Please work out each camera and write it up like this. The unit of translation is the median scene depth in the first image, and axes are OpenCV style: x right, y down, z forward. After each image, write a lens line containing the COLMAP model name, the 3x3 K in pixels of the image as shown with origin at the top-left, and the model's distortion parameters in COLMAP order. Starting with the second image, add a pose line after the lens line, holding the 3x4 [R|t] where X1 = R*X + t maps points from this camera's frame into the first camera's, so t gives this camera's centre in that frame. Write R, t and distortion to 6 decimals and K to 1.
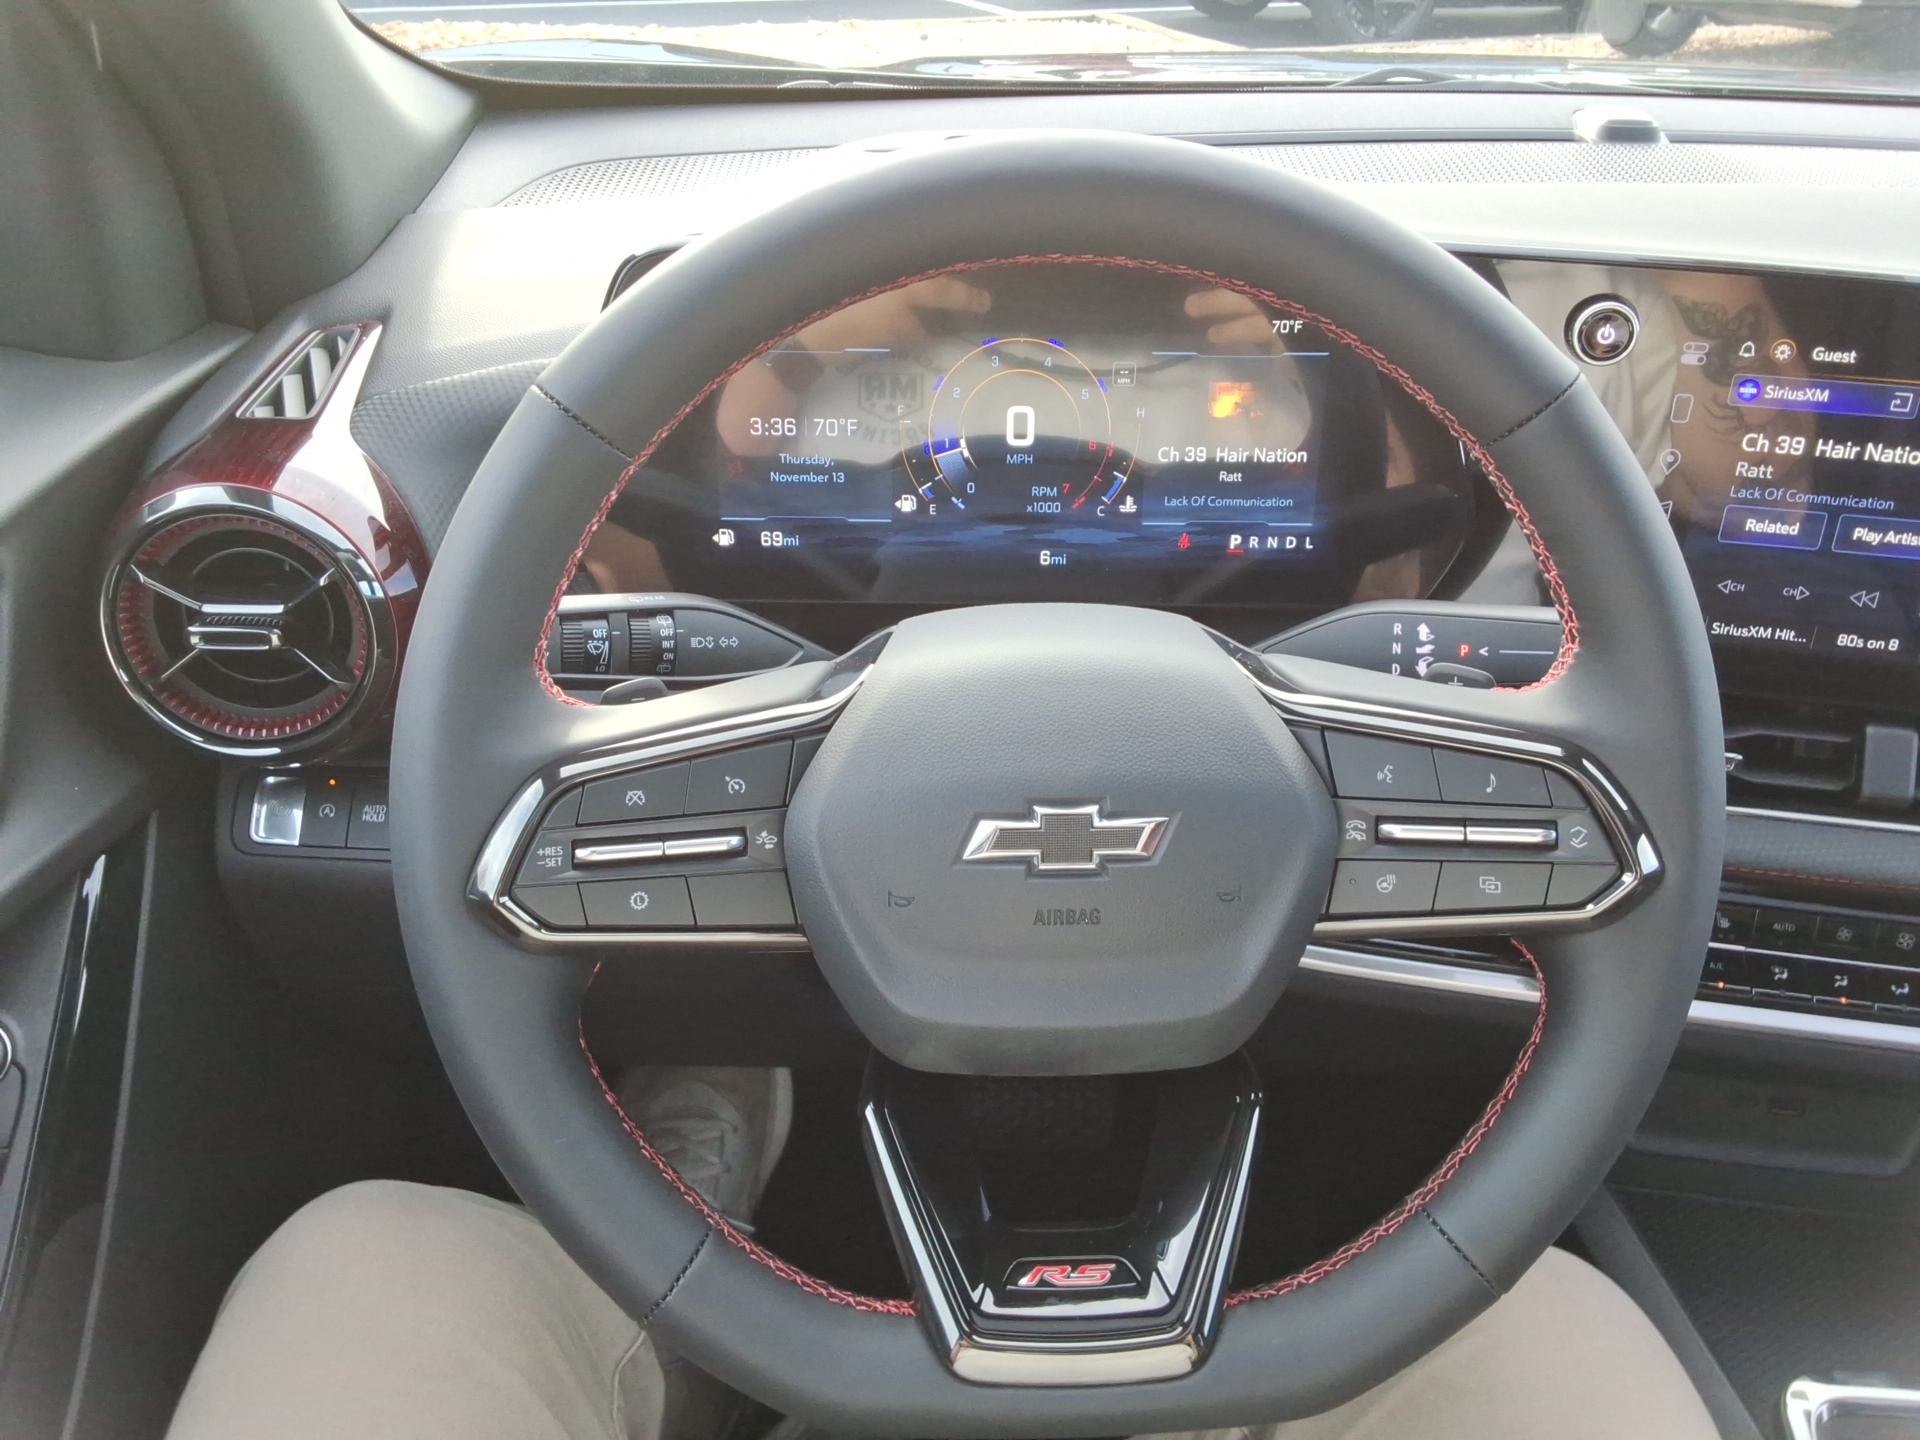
lens RADIAL K [[1545.9, 0, 969.5], [0, 1545.9, 719.8], [0, 0, 1]] dist [0.081189, -0.120222]
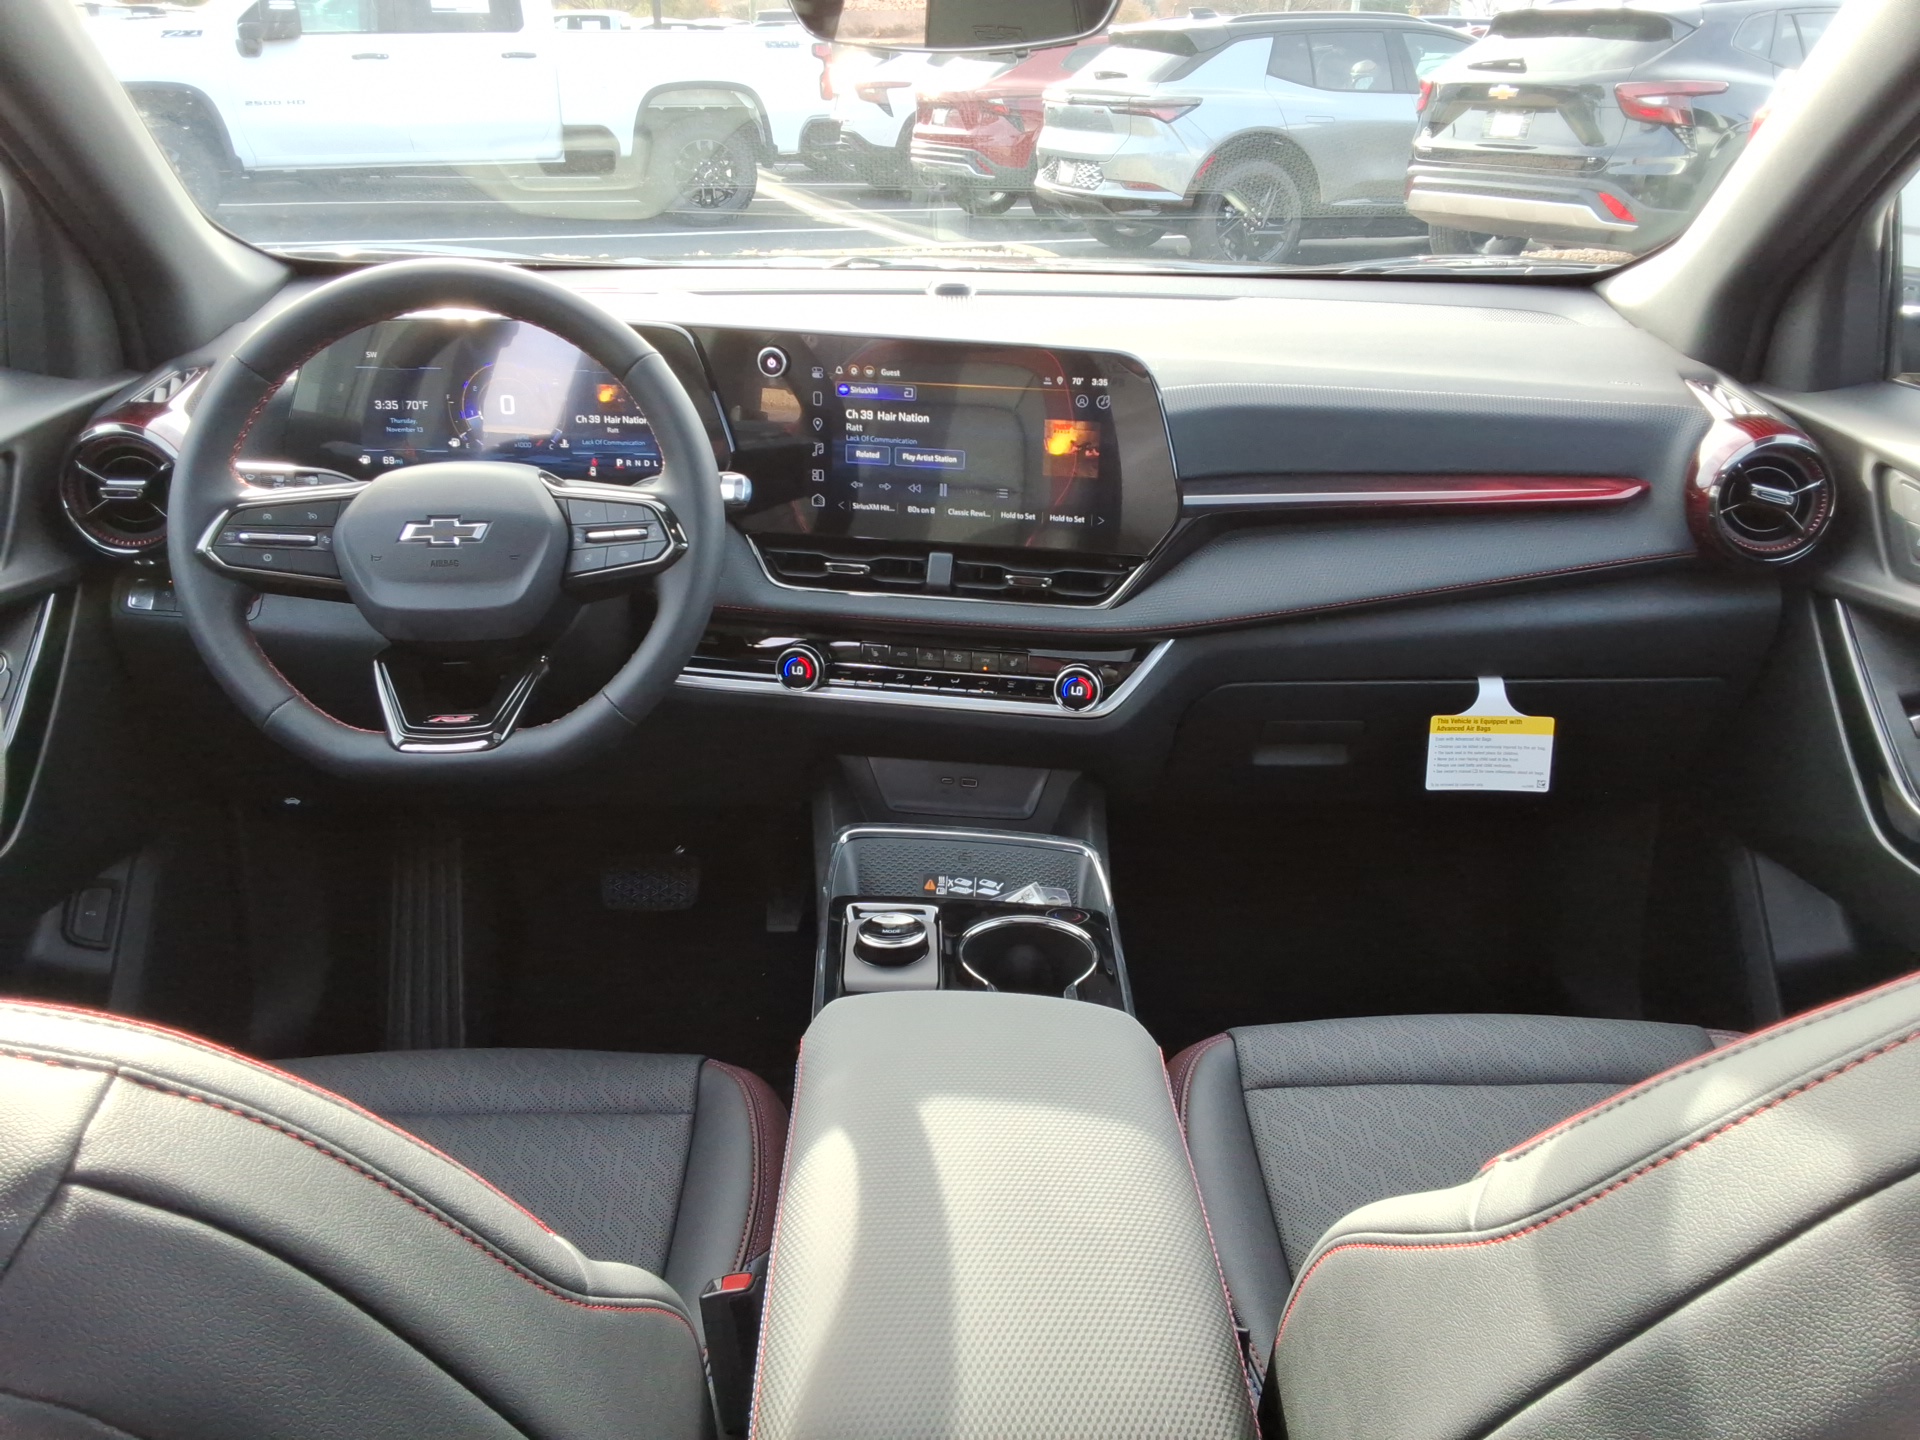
lens RADIAL K [[1545.9, 0, 1009.3], [0, 1545.9, 737.5], [0, 0, 1]] dist [0.081189, -0.120222]
pose [[0.999726, -0.008735, 0.021729, 0.667184], [0.011267, 0.992797, -0.119281, 0.521890], [-0.020531, 0.119493, 0.992623, -1.069464]]
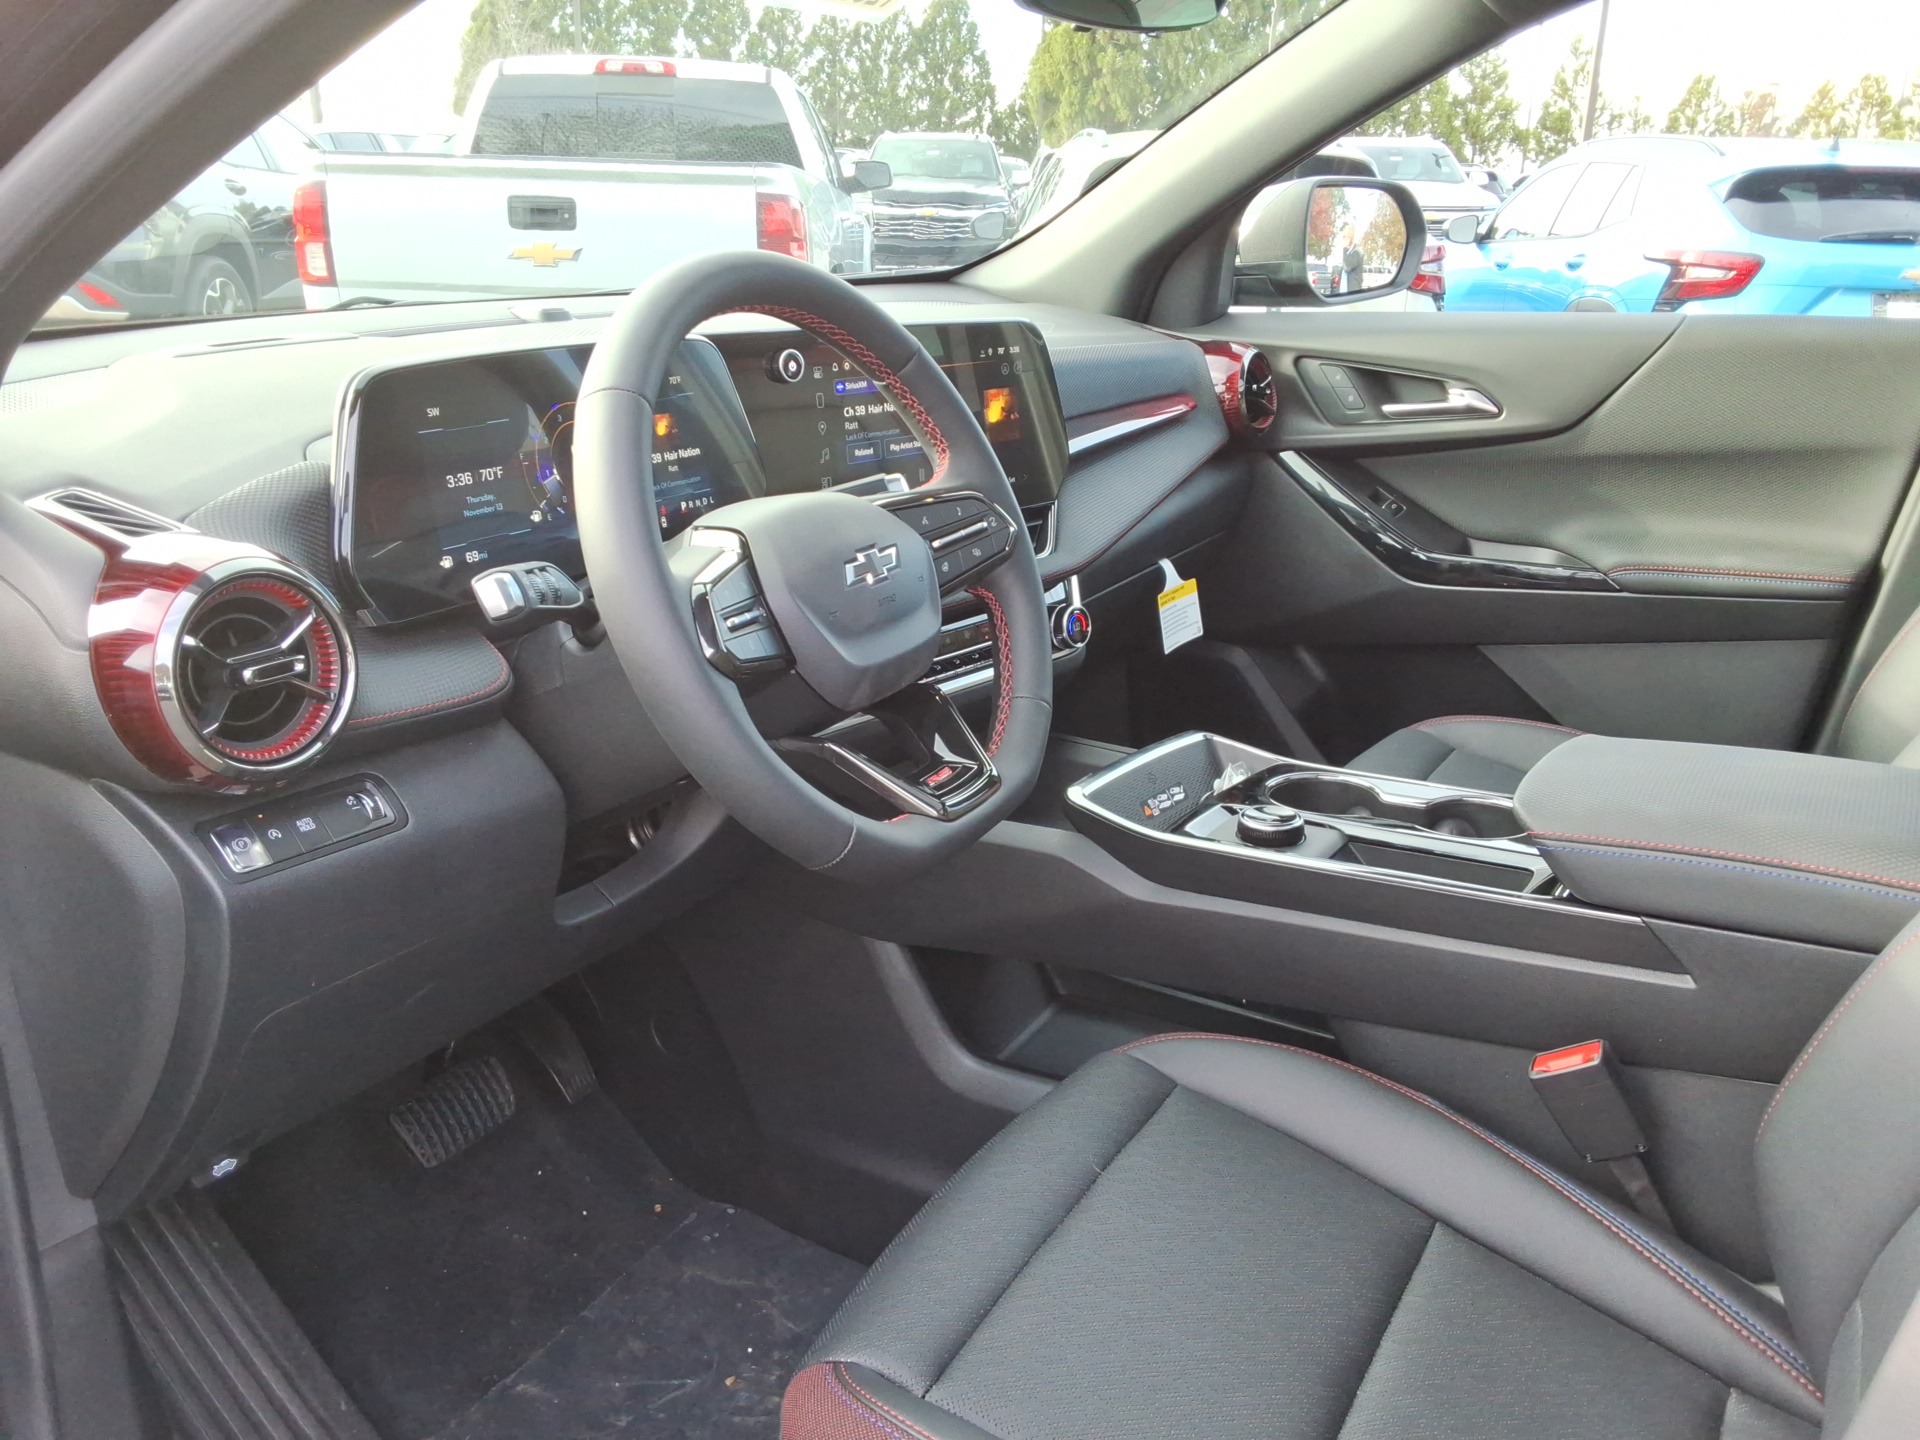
lens RADIAL K [[1545.9, 0, 976.3], [0, 1545.9, 711.4], [0, 0, 1]] dist [0.081189, -0.120222]
pose [[0.516642, -0.279599, 0.809263, -1.158305], [0.428152, 0.902882, 0.038607, 0.169262], [-0.741463, 0.326541, 0.586177, -0.181788]]
